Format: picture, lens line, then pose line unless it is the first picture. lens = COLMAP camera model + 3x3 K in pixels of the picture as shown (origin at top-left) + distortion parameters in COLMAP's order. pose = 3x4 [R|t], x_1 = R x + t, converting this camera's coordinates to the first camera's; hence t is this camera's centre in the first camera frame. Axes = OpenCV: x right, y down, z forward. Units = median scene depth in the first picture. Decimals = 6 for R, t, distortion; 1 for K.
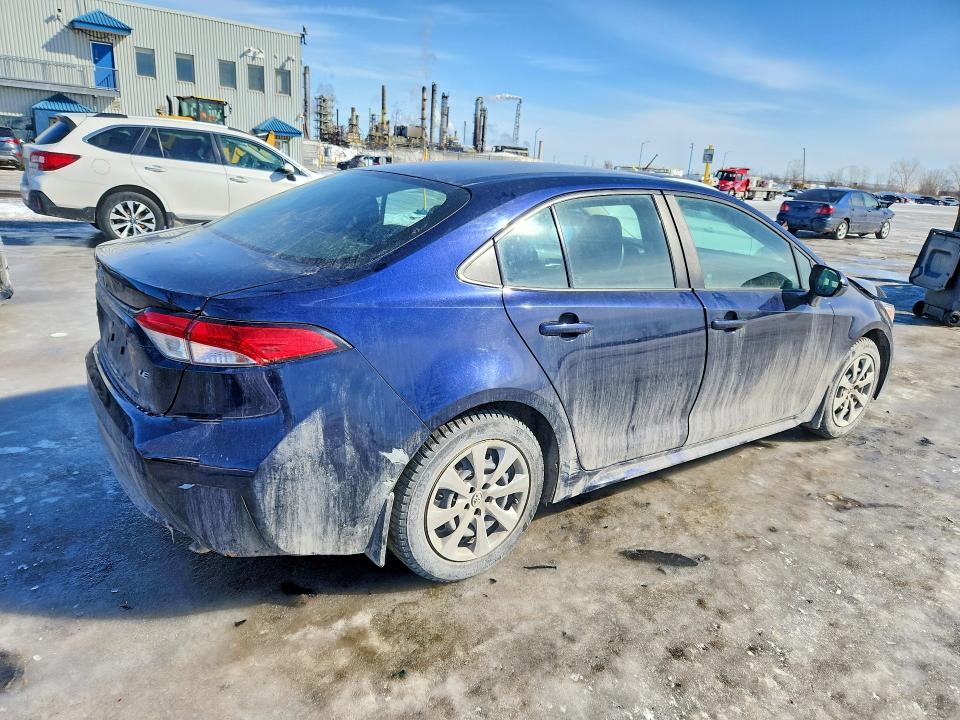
lens RADIAL K [[679.7, 0, 482.5], [0, 679.7, 363.4], [0, 0, 1]] dist [0.030640, -0.002260]
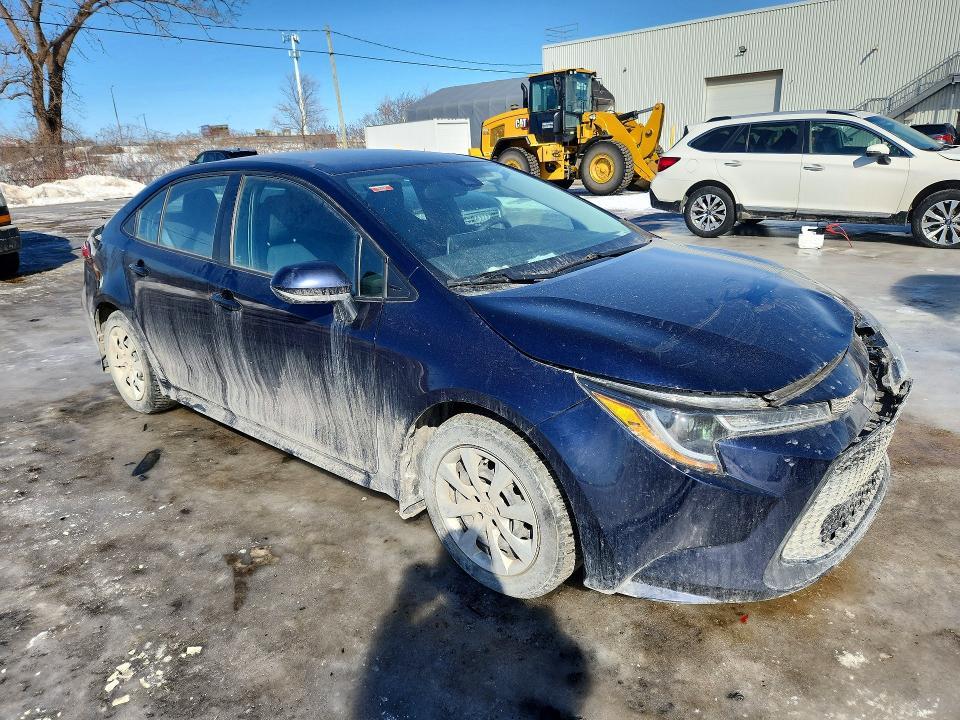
lens RADIAL K [[679.7, 0, 483.8], [0, 679.7, 356.0], [0, 0, 1]] dist [0.030640, -0.002260]
pose [[0.180671, 0.208397, -0.961212, 0.550673], [-0.217163, 0.961628, 0.167668, -0.090659], [0.959270, 0.178447, 0.218995, 0.453285]]
